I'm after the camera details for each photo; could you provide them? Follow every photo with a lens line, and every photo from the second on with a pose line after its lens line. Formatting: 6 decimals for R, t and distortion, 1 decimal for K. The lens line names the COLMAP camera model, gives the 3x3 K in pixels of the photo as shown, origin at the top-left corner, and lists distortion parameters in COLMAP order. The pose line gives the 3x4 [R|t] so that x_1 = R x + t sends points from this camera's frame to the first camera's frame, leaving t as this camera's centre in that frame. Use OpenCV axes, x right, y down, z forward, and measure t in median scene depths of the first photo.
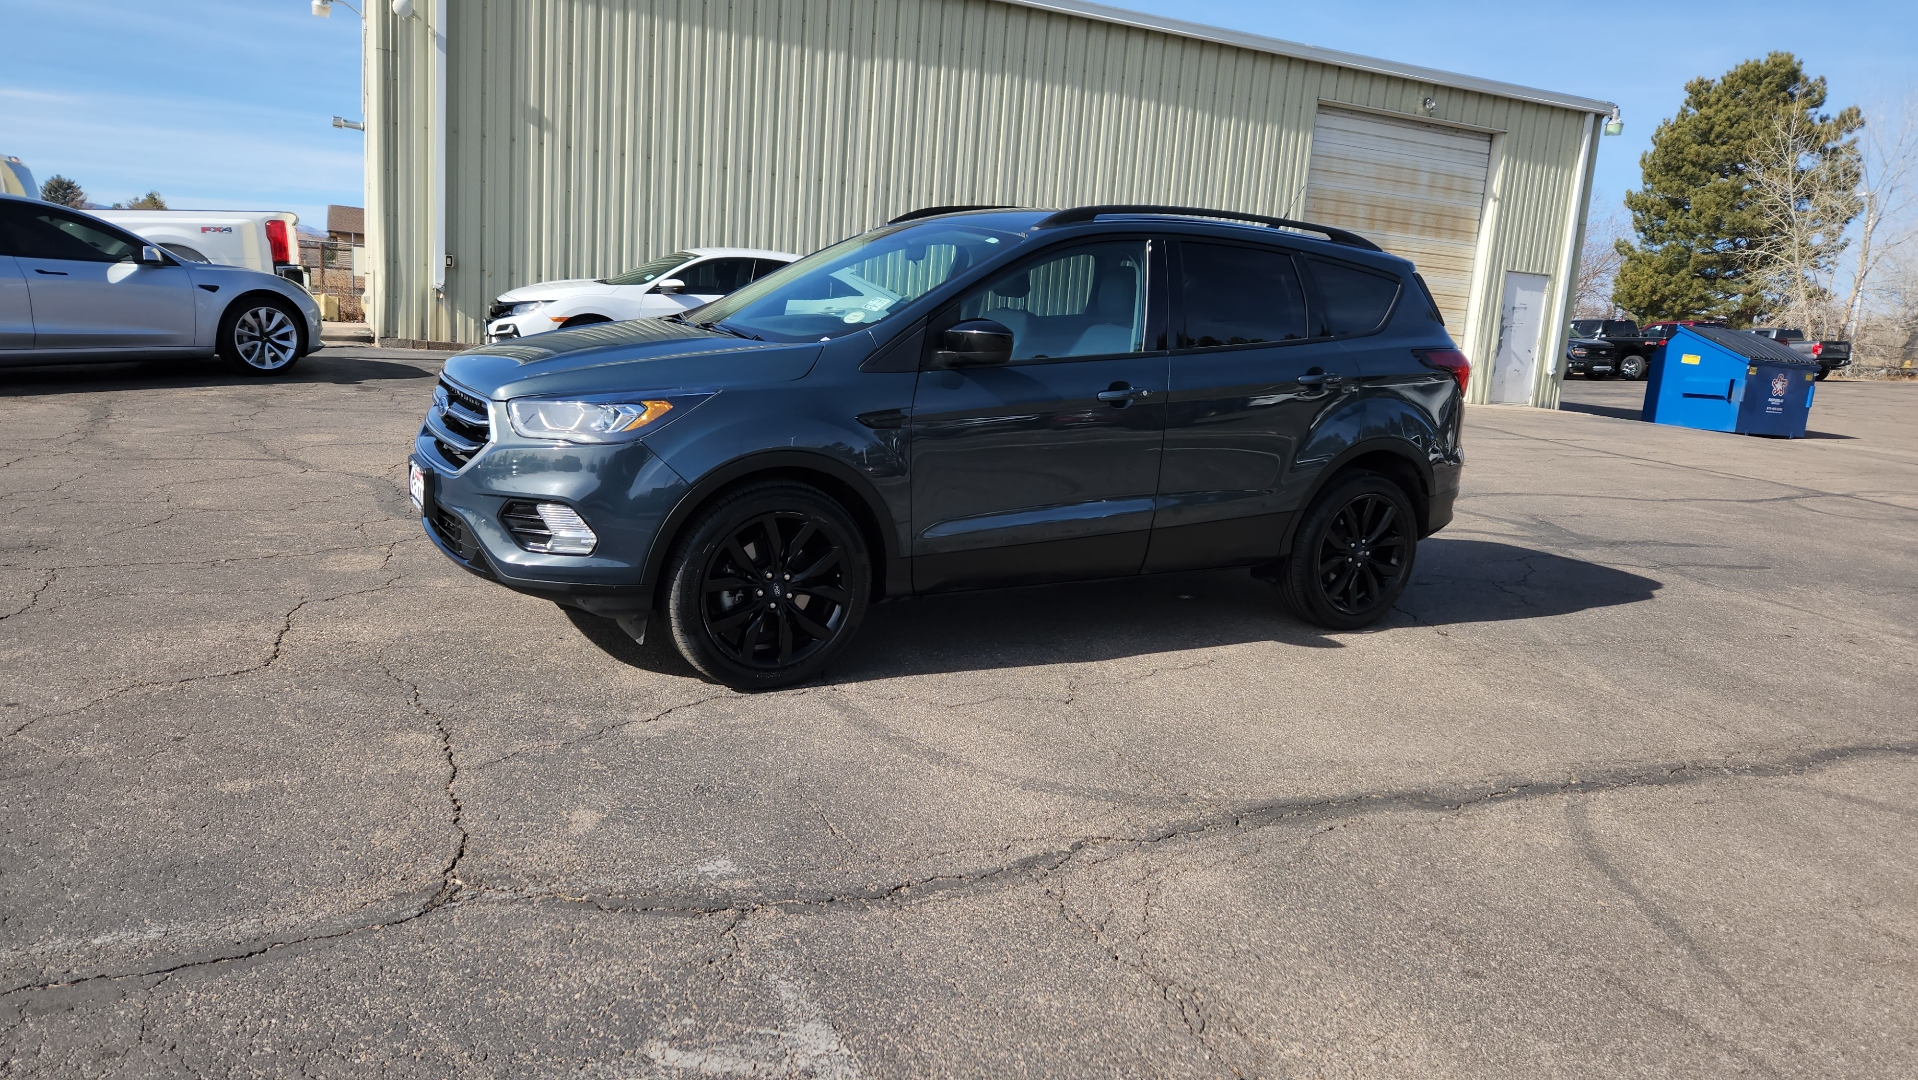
lens RADIAL K [[1267.2, 0, 927.2], [0, 1267.2, 556.1], [0, 0, 1]] dist [0.072935, -0.062648]
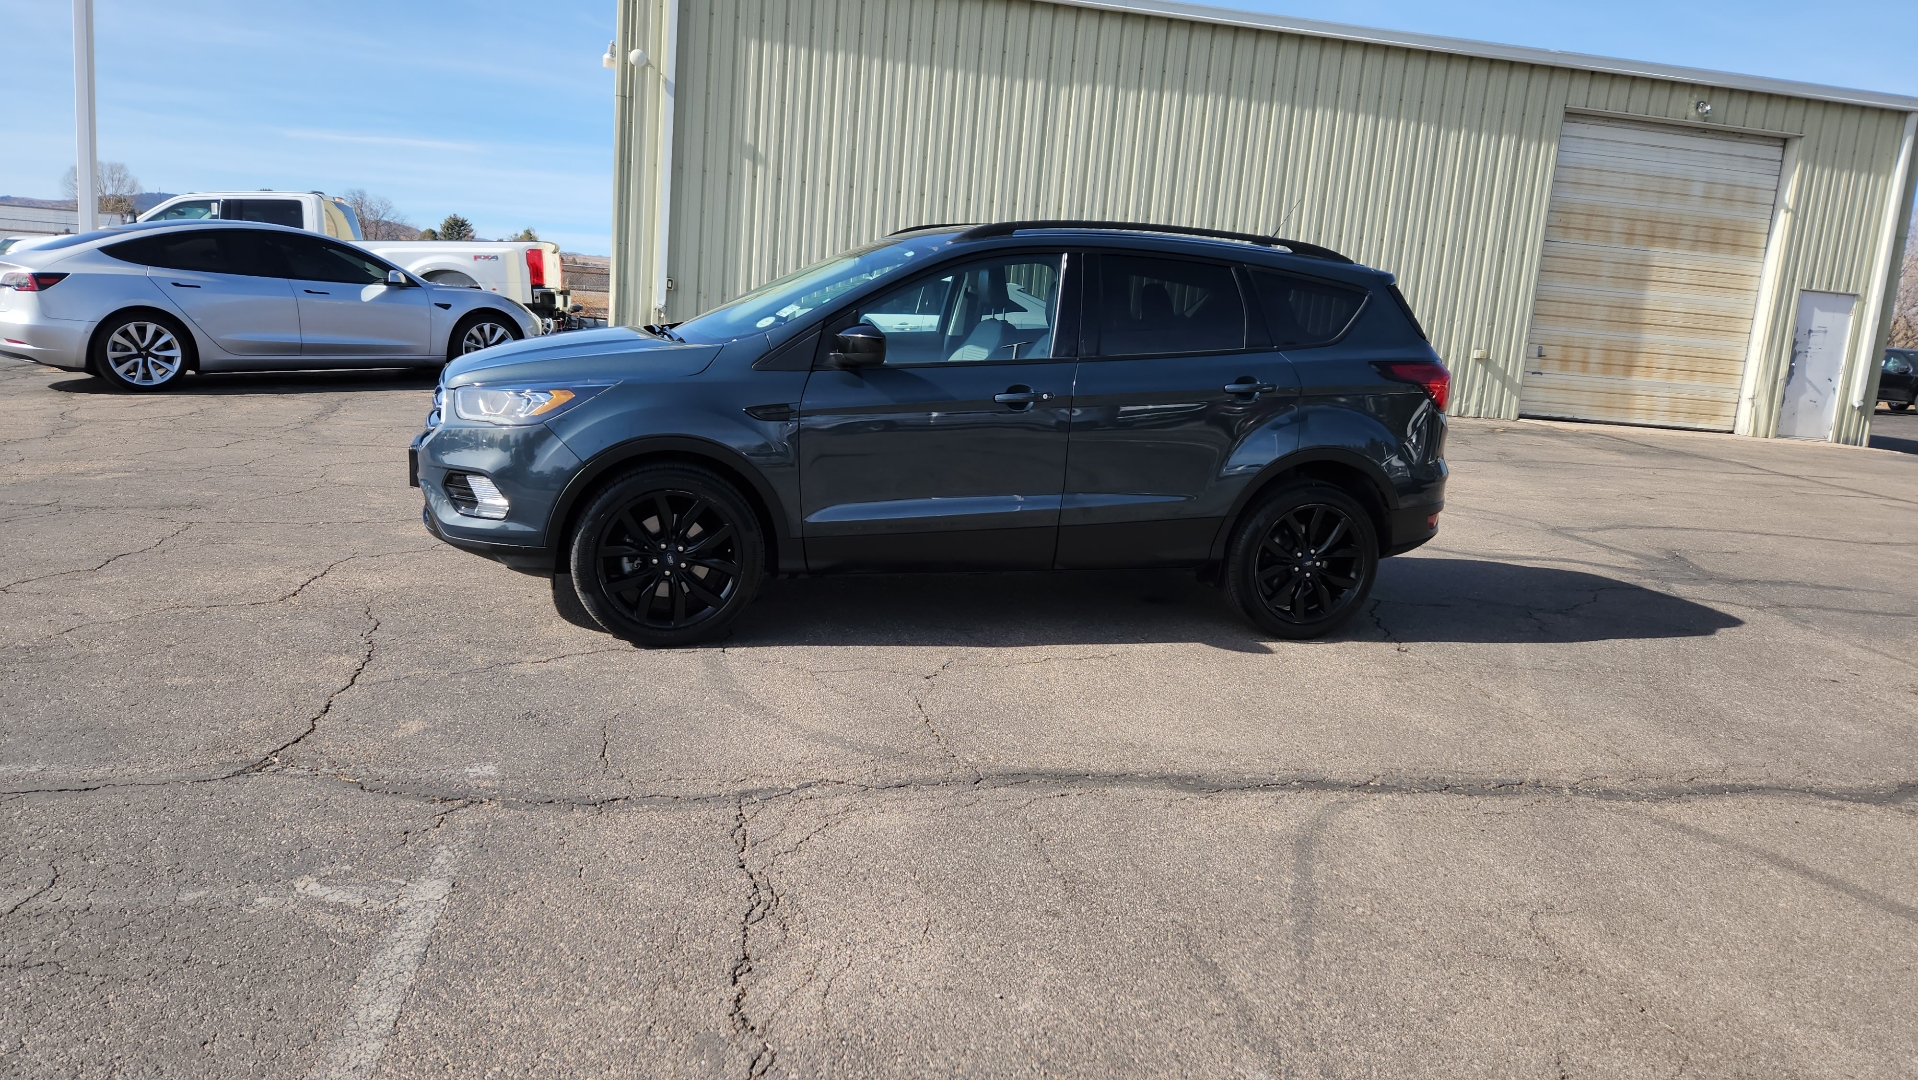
lens RADIAL K [[1266.9, 0, 918.3], [0, 1266.9, 553.4], [0, 0, 1]] dist [0.066840, -0.050993]
pose [[0.971778, 0.046271, -0.231316, 0.275789], [-0.050910, 0.998603, -0.014126, 0.019972], [0.230340, 0.025503, 0.972776, -0.044448]]
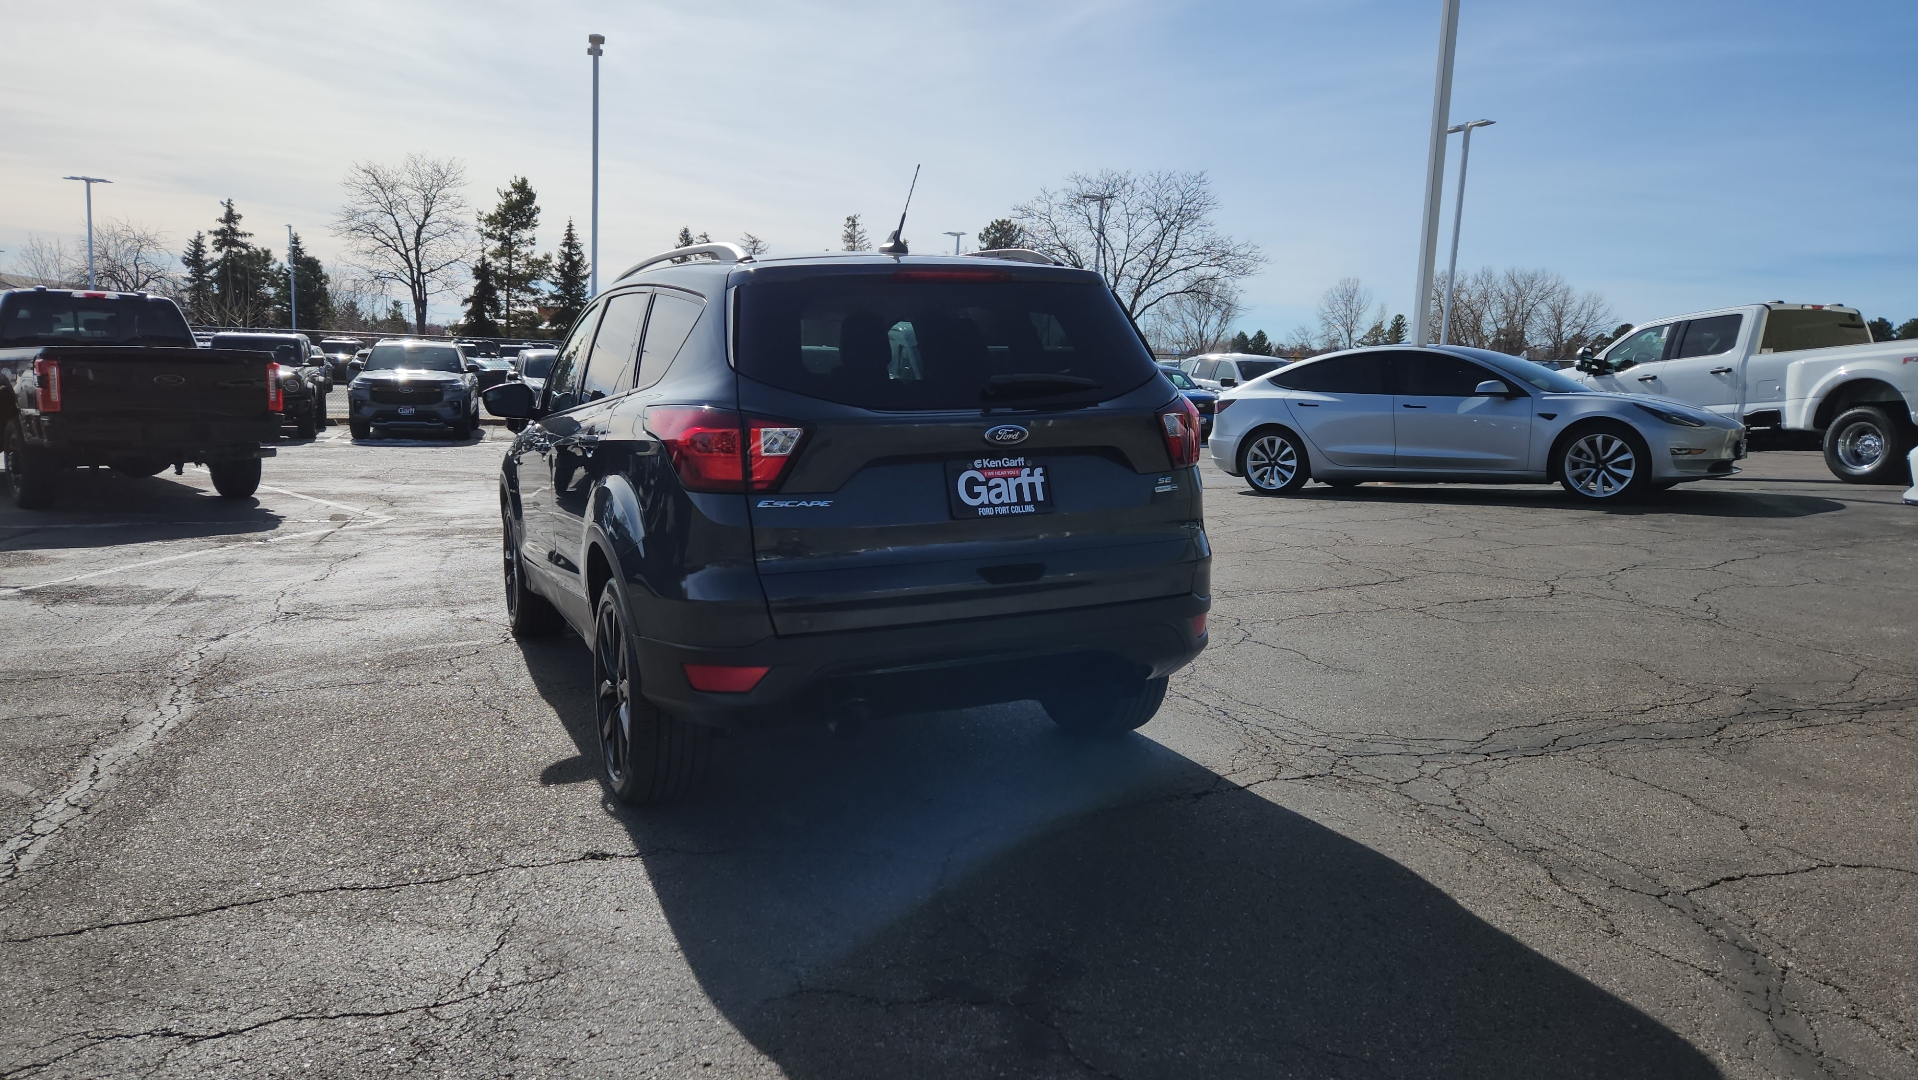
lens RADIAL K [[1265.2, 0, 924.2], [0, 1265.2, 542.0], [0, 0, 1]] dist [0.072408, -0.061613]
pose [[-0.094009, 0.067213, -0.993300, 1.028389], [-0.213152, 0.973224, 0.086028, -0.180321], [0.972486, 0.219812, -0.077165, 1.212082]]
